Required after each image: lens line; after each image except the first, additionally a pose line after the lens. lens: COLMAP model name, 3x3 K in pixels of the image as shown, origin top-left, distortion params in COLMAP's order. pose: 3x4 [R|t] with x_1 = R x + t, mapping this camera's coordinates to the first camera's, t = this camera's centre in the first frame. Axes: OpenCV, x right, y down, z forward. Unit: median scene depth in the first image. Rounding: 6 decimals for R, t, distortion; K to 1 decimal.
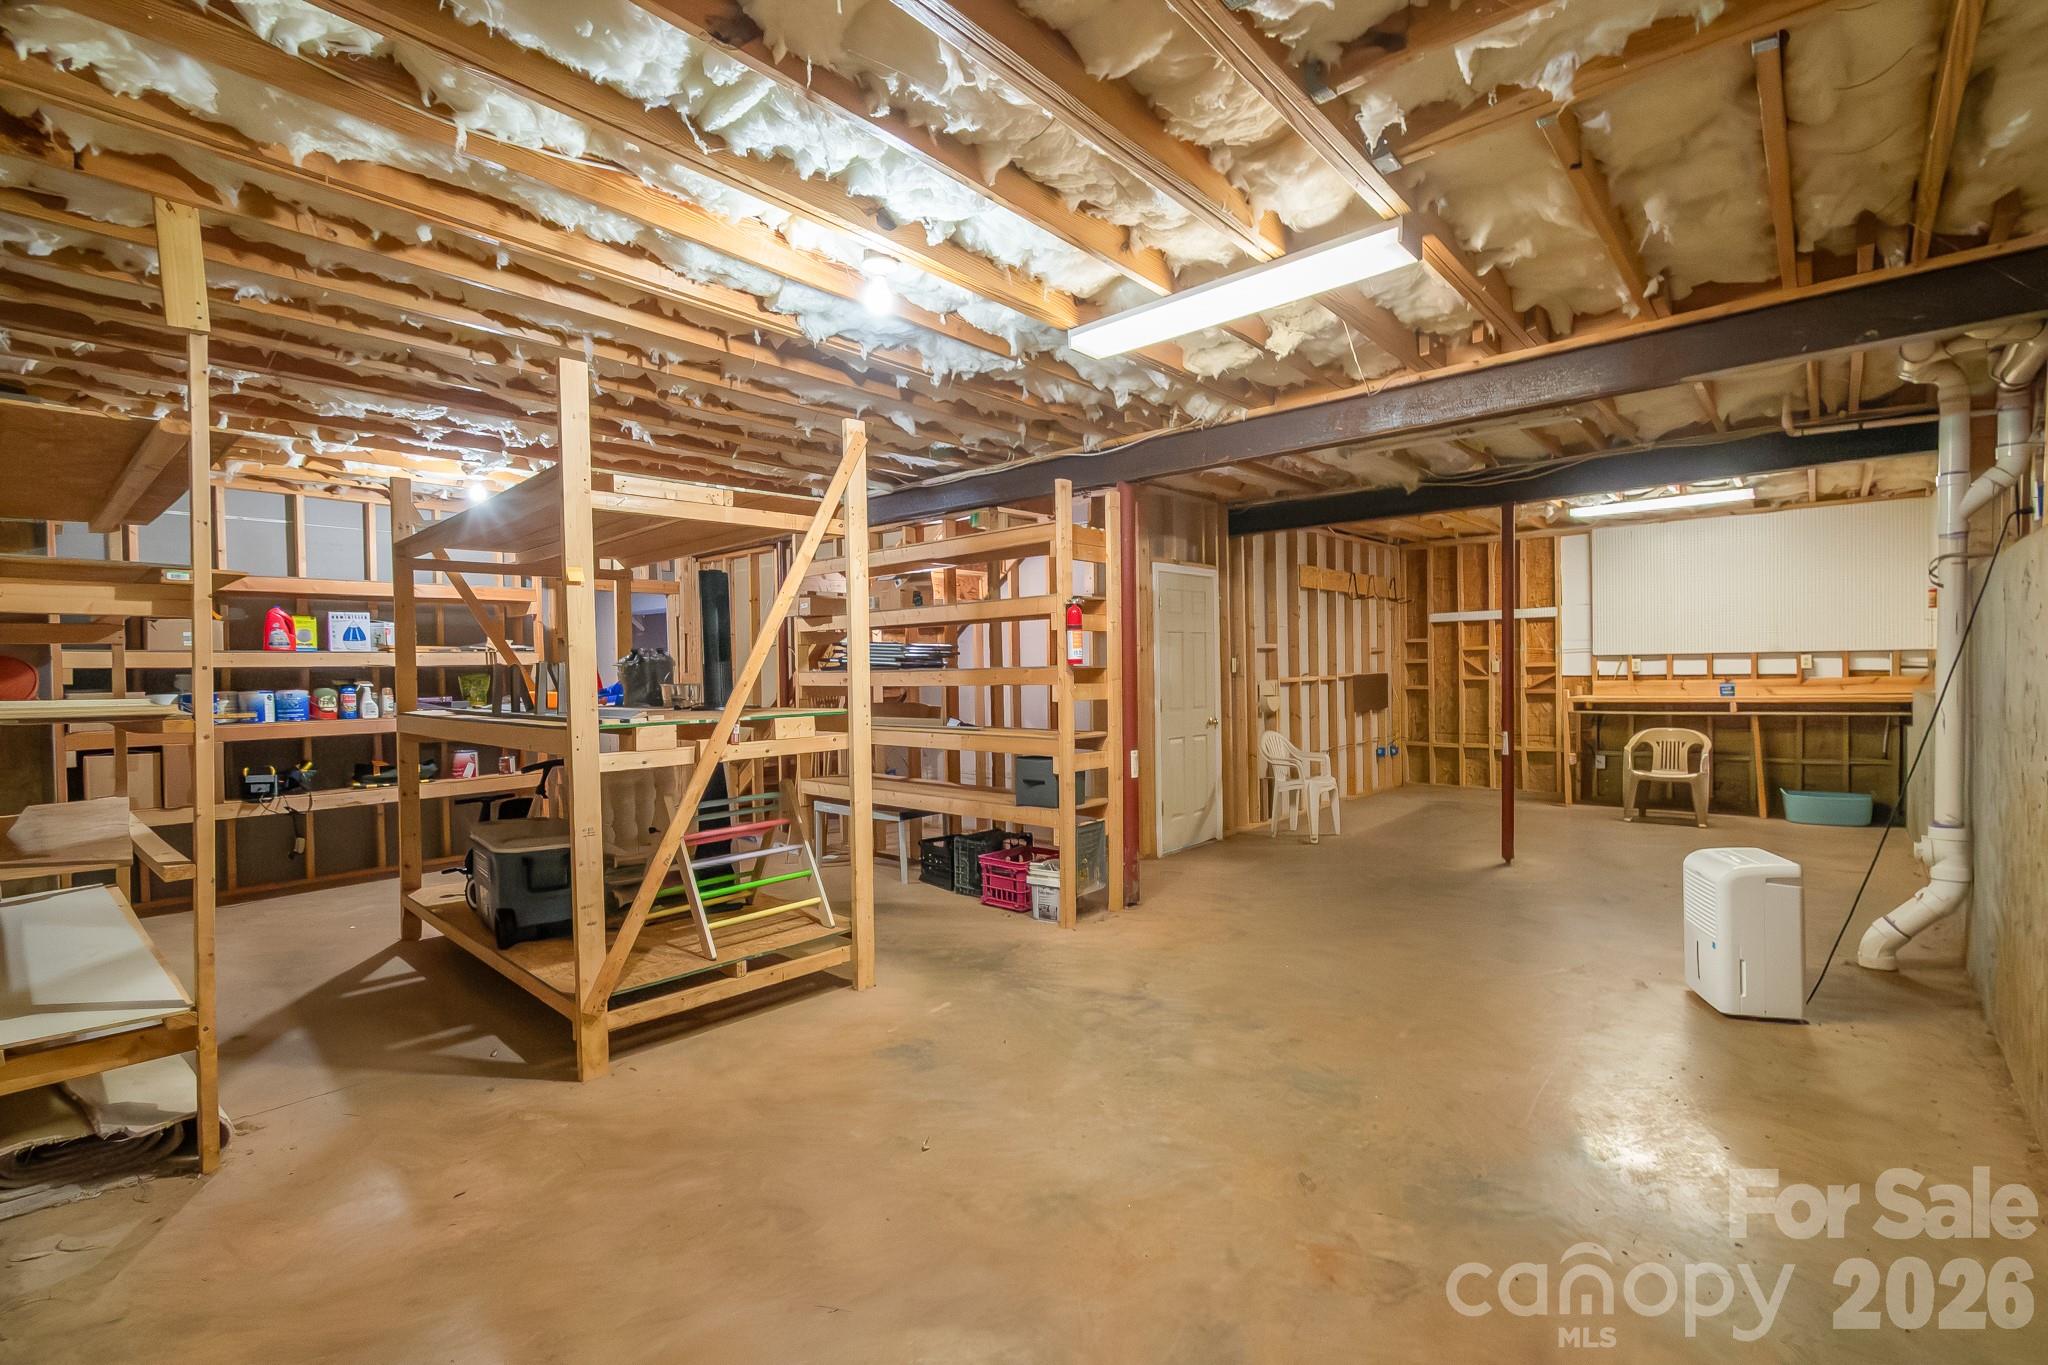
lens RADIAL K [[919.5, 0, 1024.2], [0, 919.5, 678.1], [0, 0, 1]] dist [0.008310, -0.002727]
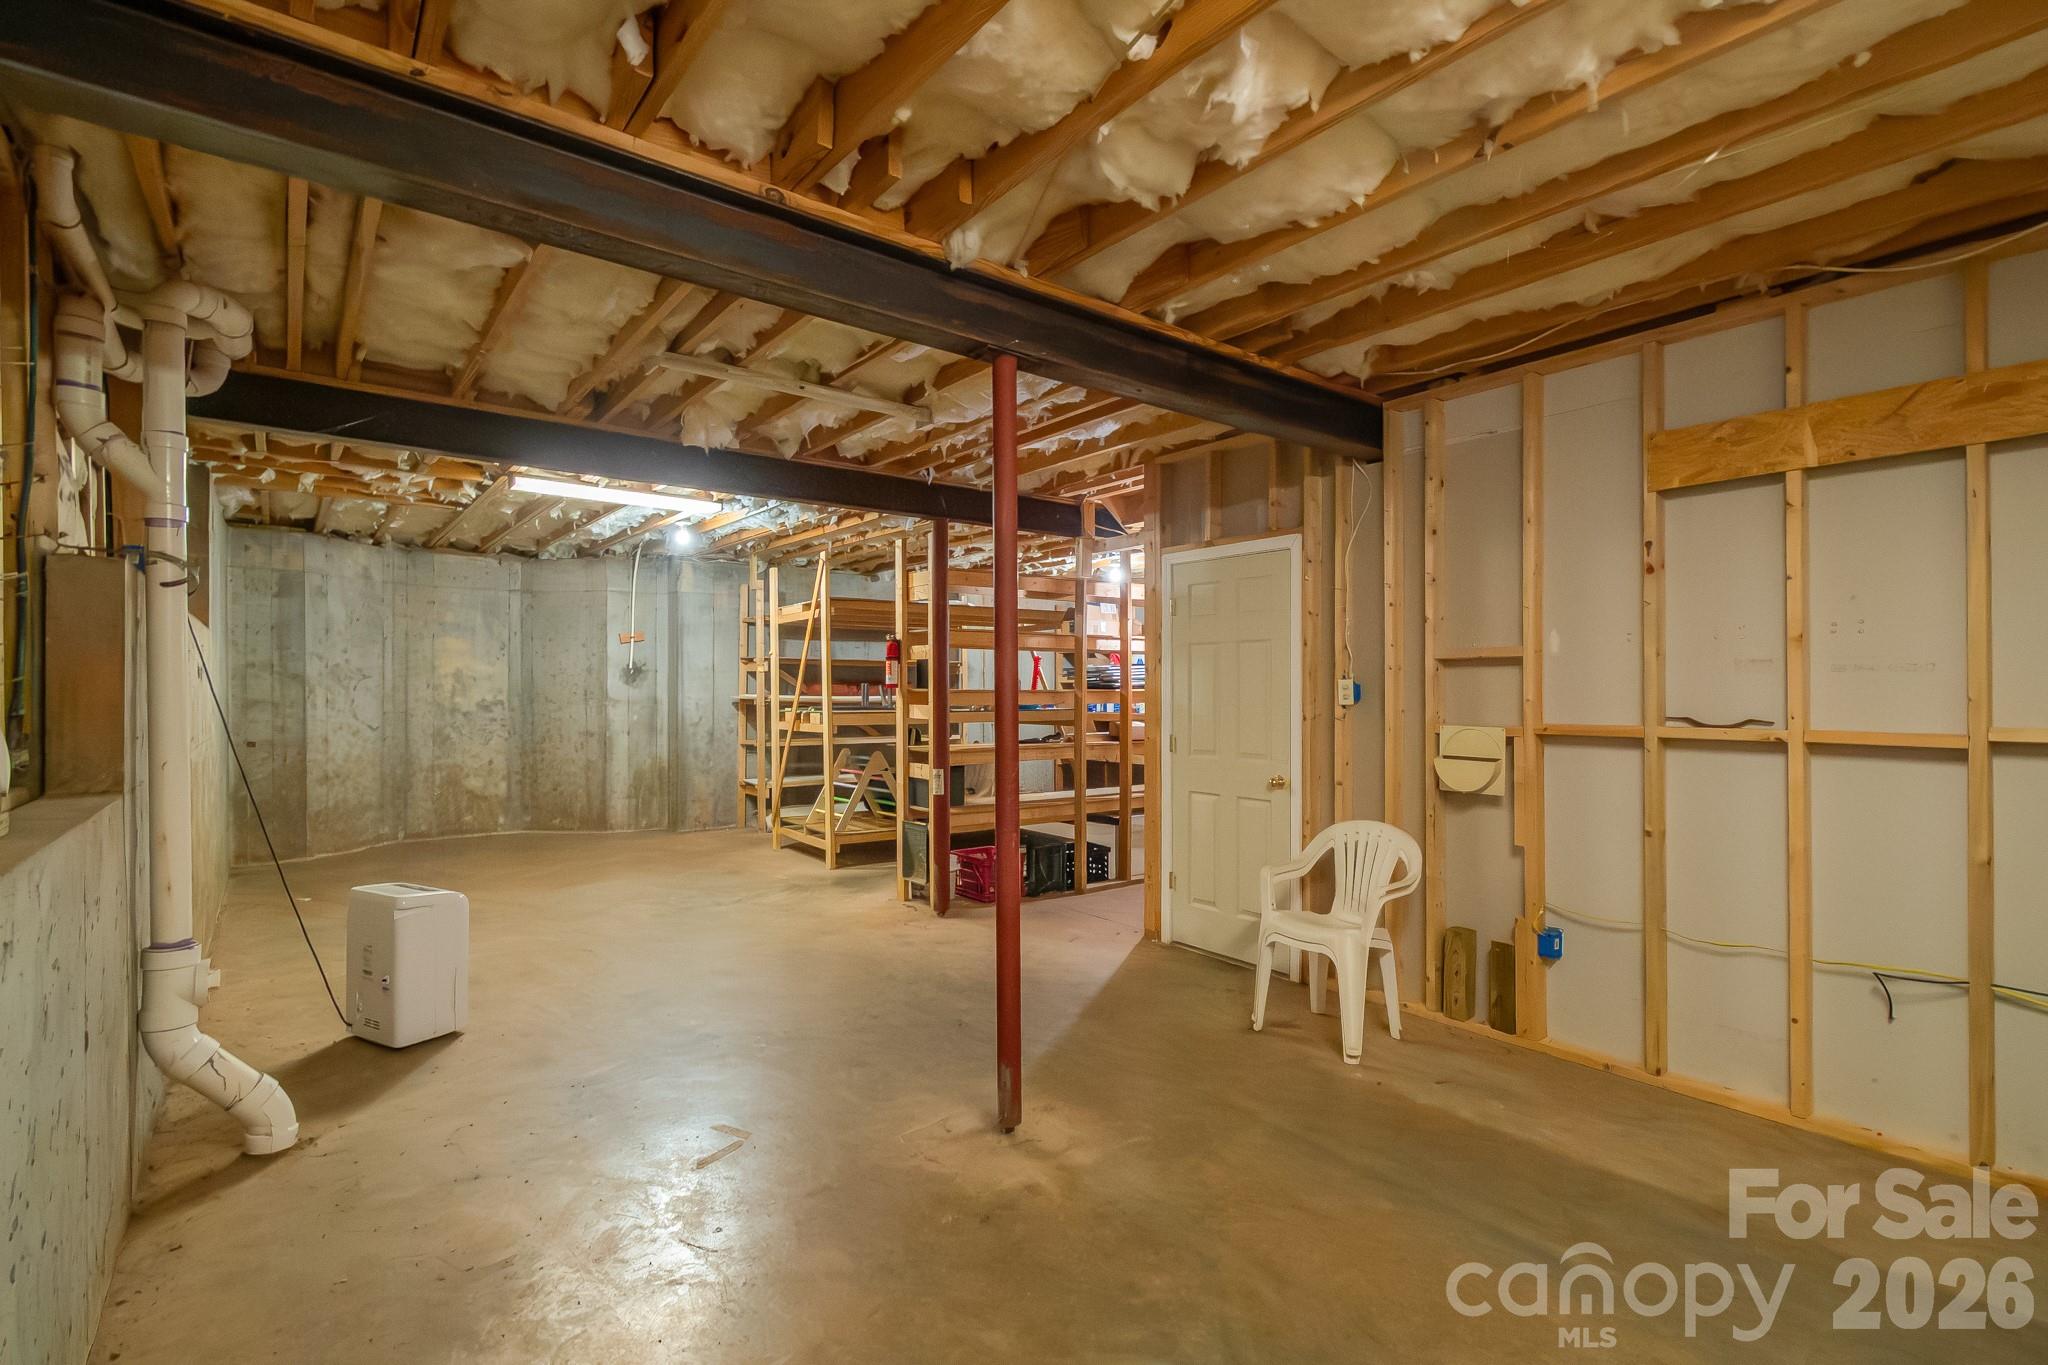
lens RADIAL K [[919.5, 0, 1024.0], [0, 919.5, 688.1], [0, 0, 1]] dist [0.008310, -0.002727]
pose [[-0.174213, 0.014671, -0.984599, 1.721477], [-0.009570, 0.999817, 0.016591, -0.050947], [0.984662, 0.012313, -0.174040, 1.915364]]
